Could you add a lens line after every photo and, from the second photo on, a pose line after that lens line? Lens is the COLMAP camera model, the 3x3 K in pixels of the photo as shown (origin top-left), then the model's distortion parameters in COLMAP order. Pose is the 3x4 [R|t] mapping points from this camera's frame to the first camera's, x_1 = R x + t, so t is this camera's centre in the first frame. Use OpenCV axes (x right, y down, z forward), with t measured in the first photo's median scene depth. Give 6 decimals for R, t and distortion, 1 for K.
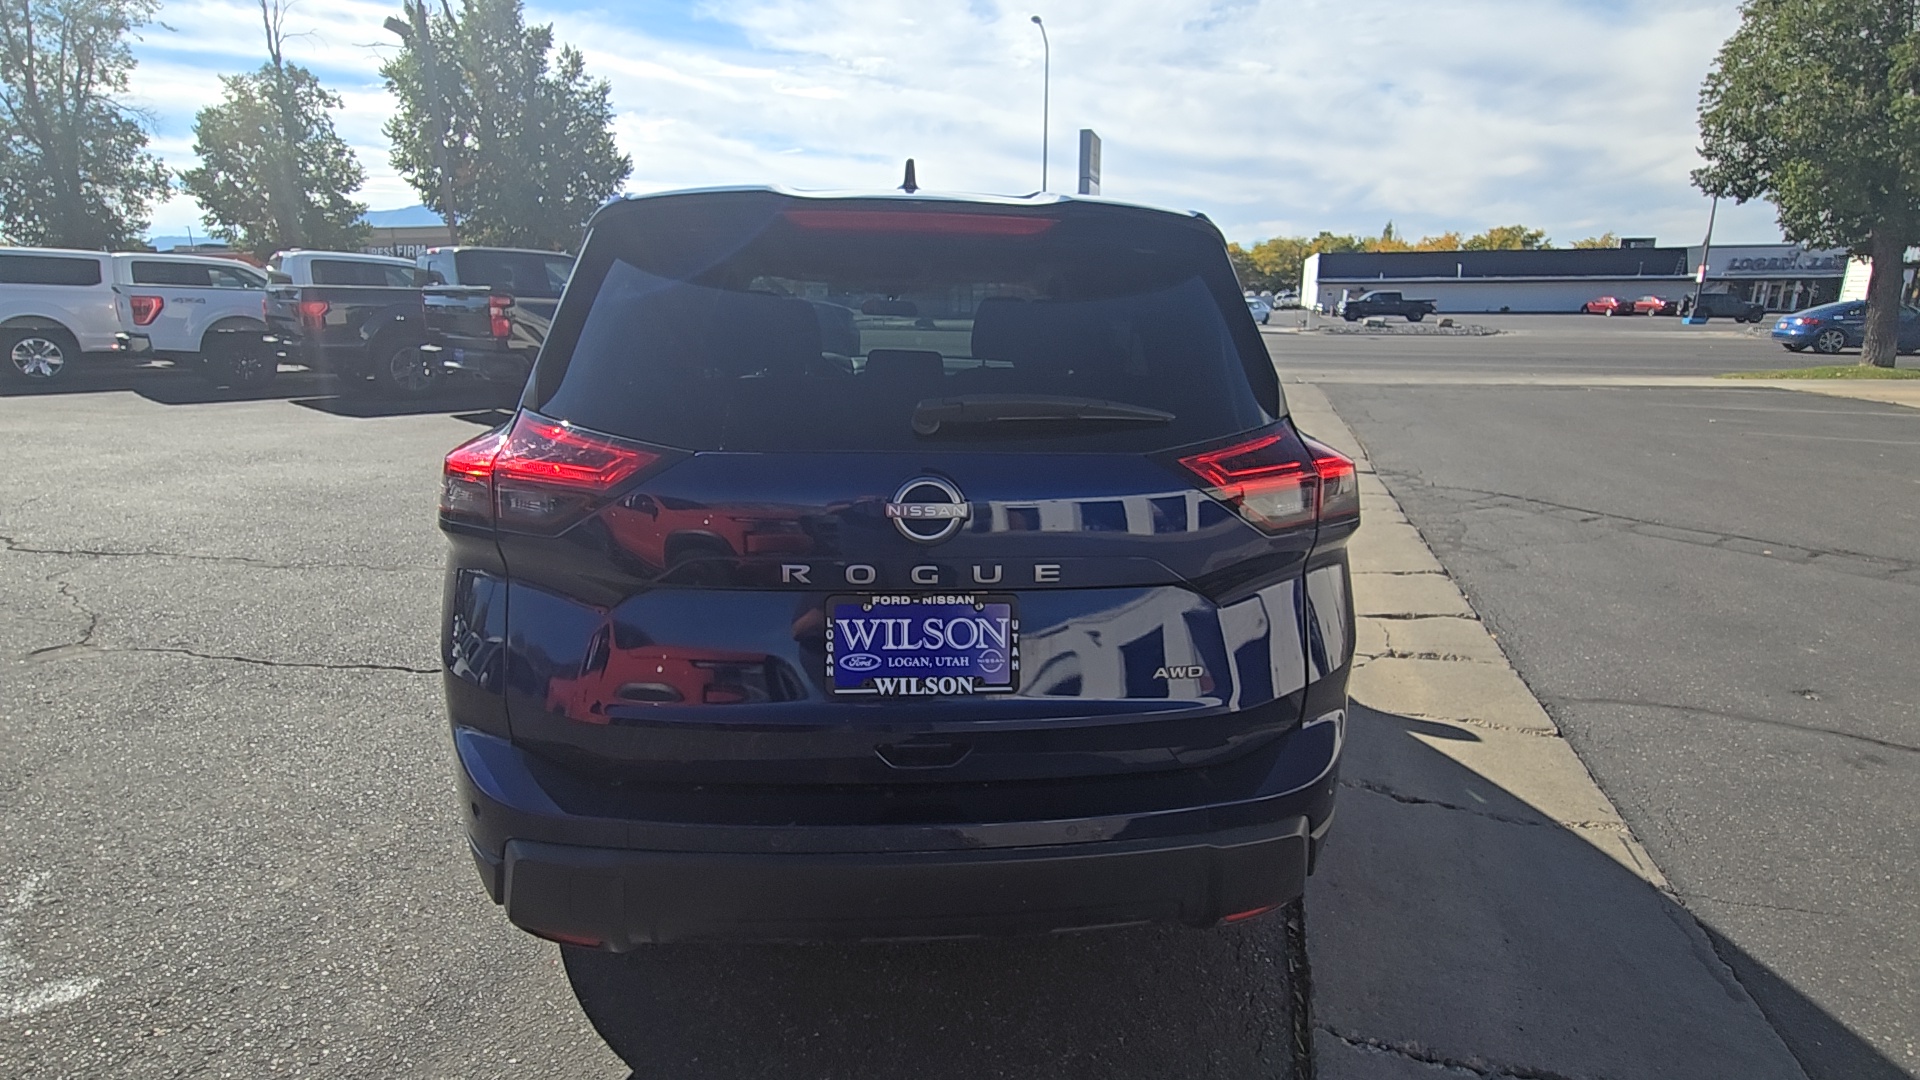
lens RADIAL K [[981.5, 0, 959.6], [0, 981.5, 536.1], [0, 0, 1]] dist [0.003135, -0.005213]
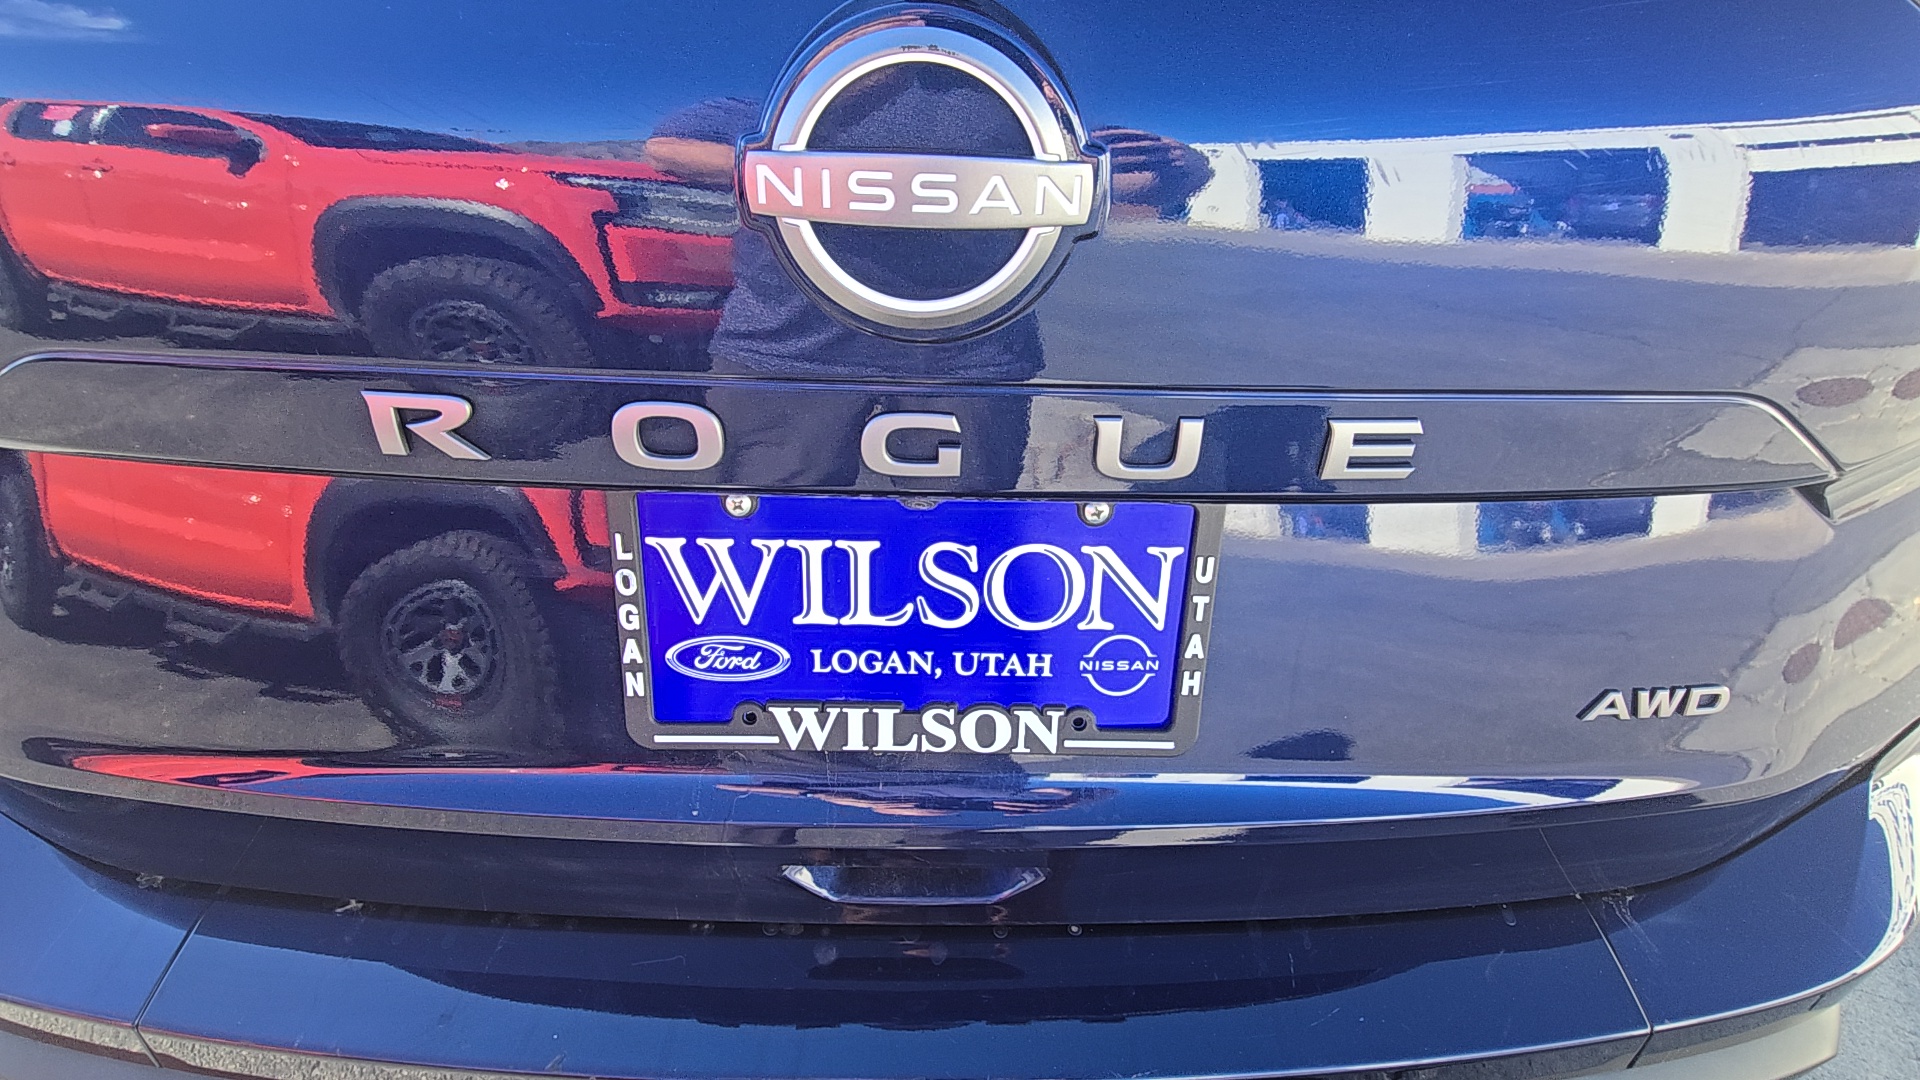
lens RADIAL K [[981.5, 0, 959.6], [0, 981.5, 536.1], [0, 0, 1]] dist [0.003135, -0.005213]
pose [[0.997604, 0.048949, -0.048894, -0.008045], [-0.029643, 0.940962, 0.337212, -0.025654], [0.062514, -0.334954, 0.940158, 0.703941]]
